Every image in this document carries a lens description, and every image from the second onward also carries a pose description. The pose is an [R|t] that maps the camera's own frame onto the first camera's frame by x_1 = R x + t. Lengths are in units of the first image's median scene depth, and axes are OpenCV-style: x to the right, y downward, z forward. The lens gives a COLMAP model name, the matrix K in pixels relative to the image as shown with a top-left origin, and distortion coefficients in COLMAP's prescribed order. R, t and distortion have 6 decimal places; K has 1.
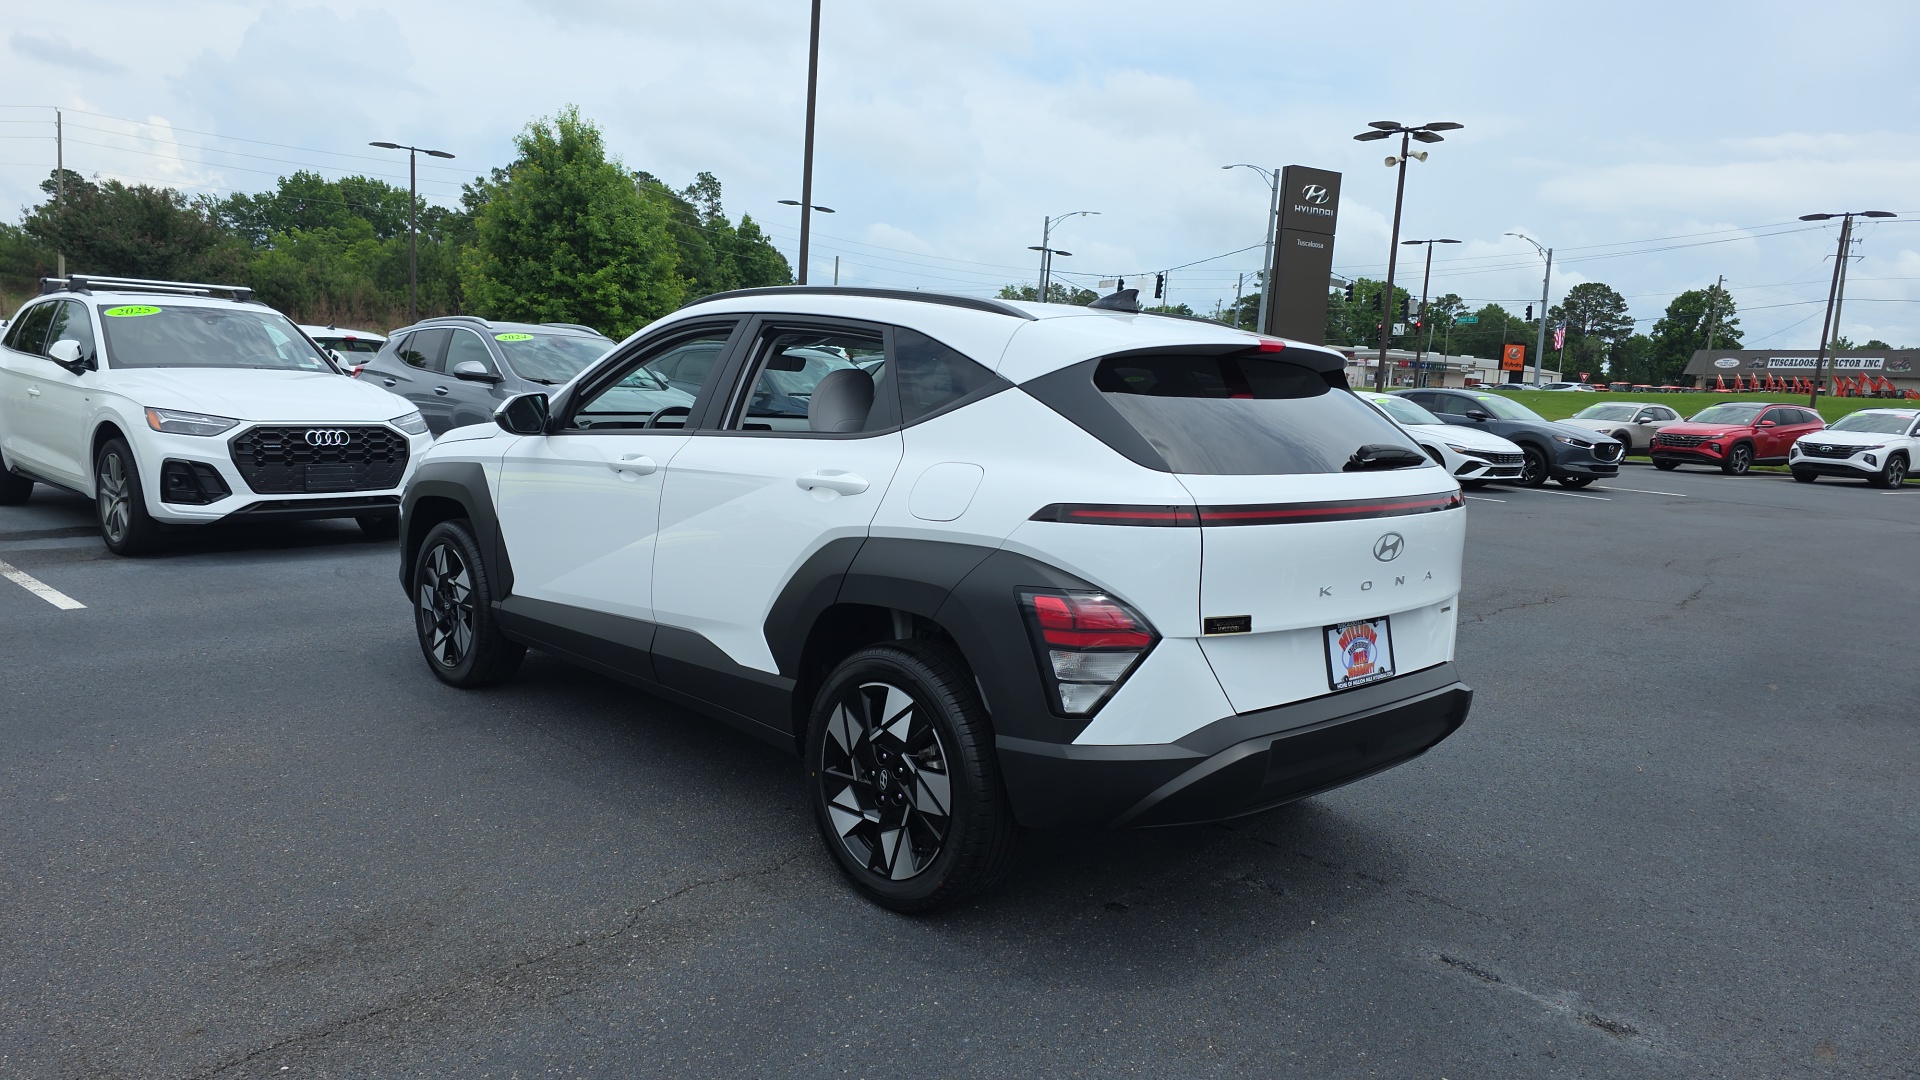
lens RADIAL K [[1284.7, 0, 904.8], [0, 1284.7, 621.6], [0, 0, 1]] dist [0.055895, -0.040642]
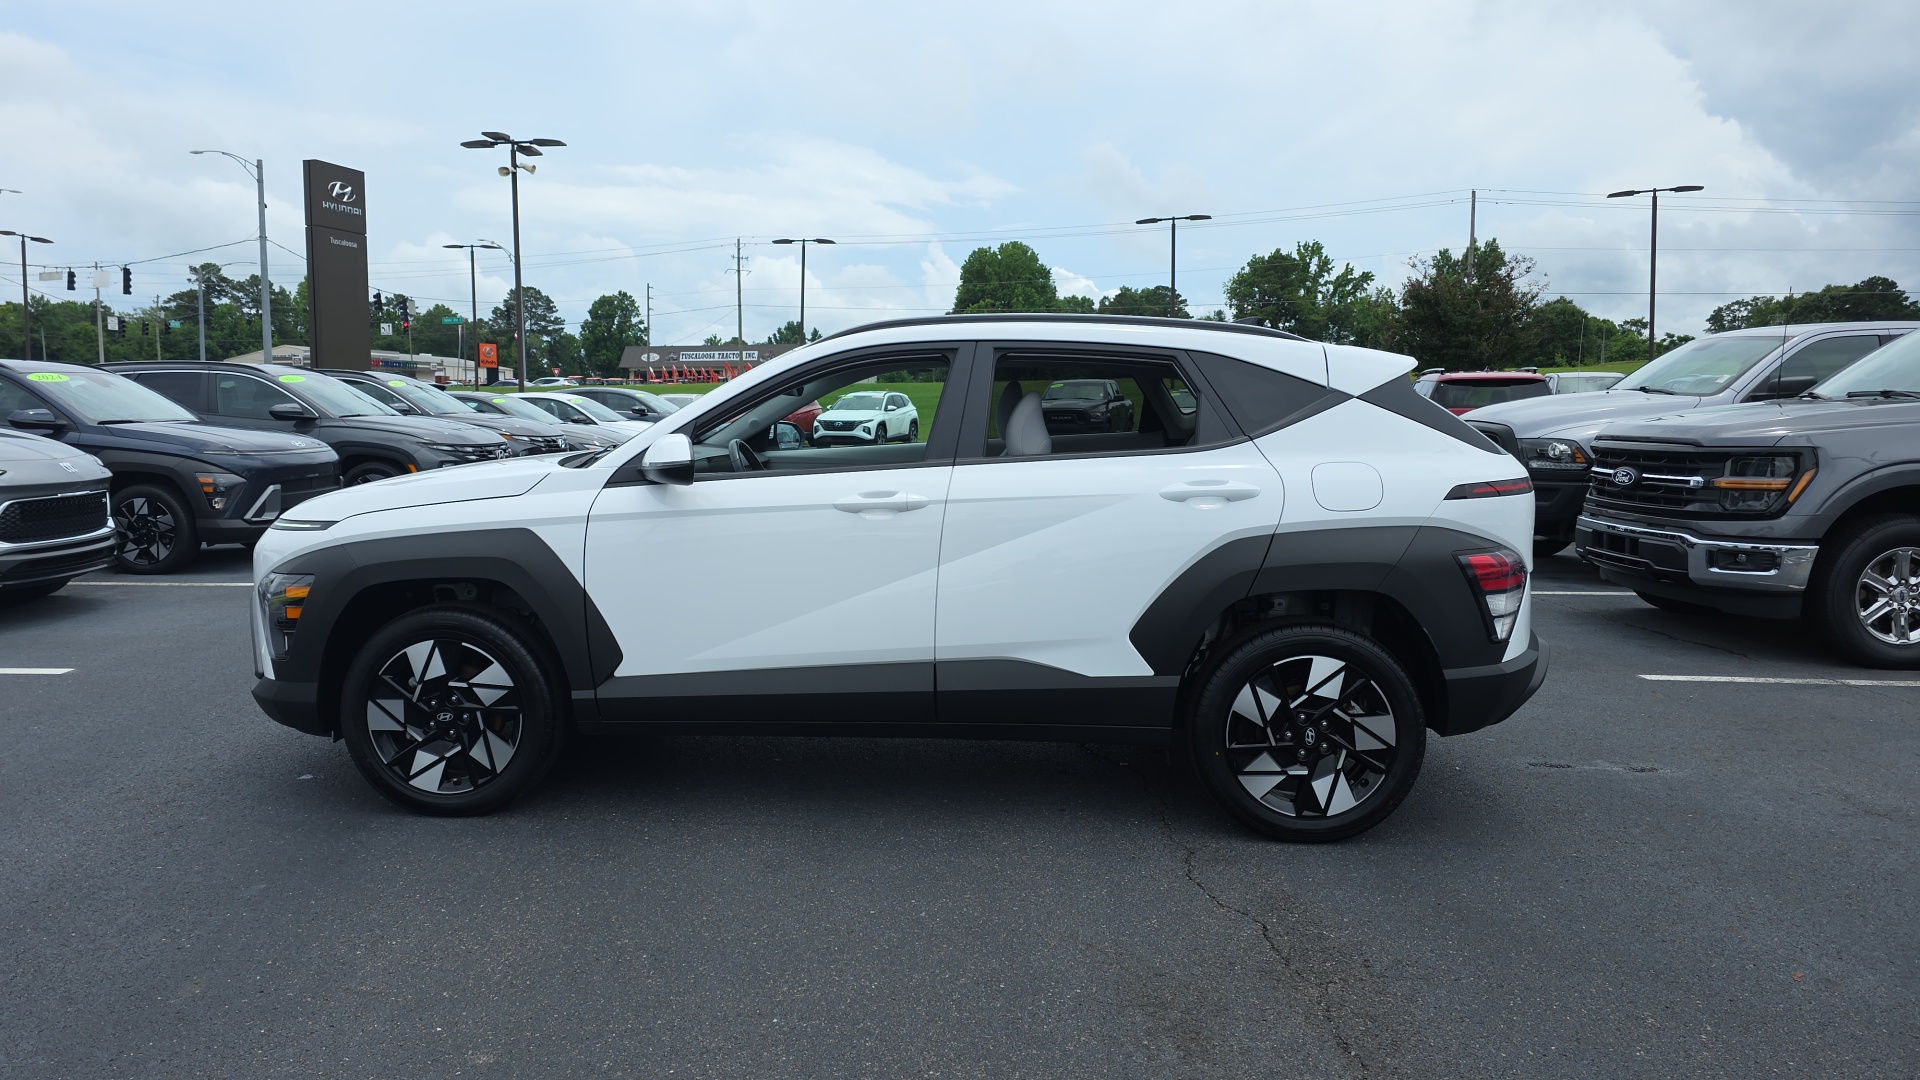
lens RADIAL K [[1290.1, 0, 887.5], [0, 1290.1, 606.3], [0, 0, 1]] dist [0.052939, -0.053182]
pose [[0.718843, -0.155737, 0.677504, -0.888582], [0.162803, 0.985195, 0.053730, -0.099464], [-0.675841, 0.071676, 0.733554, 0.315148]]
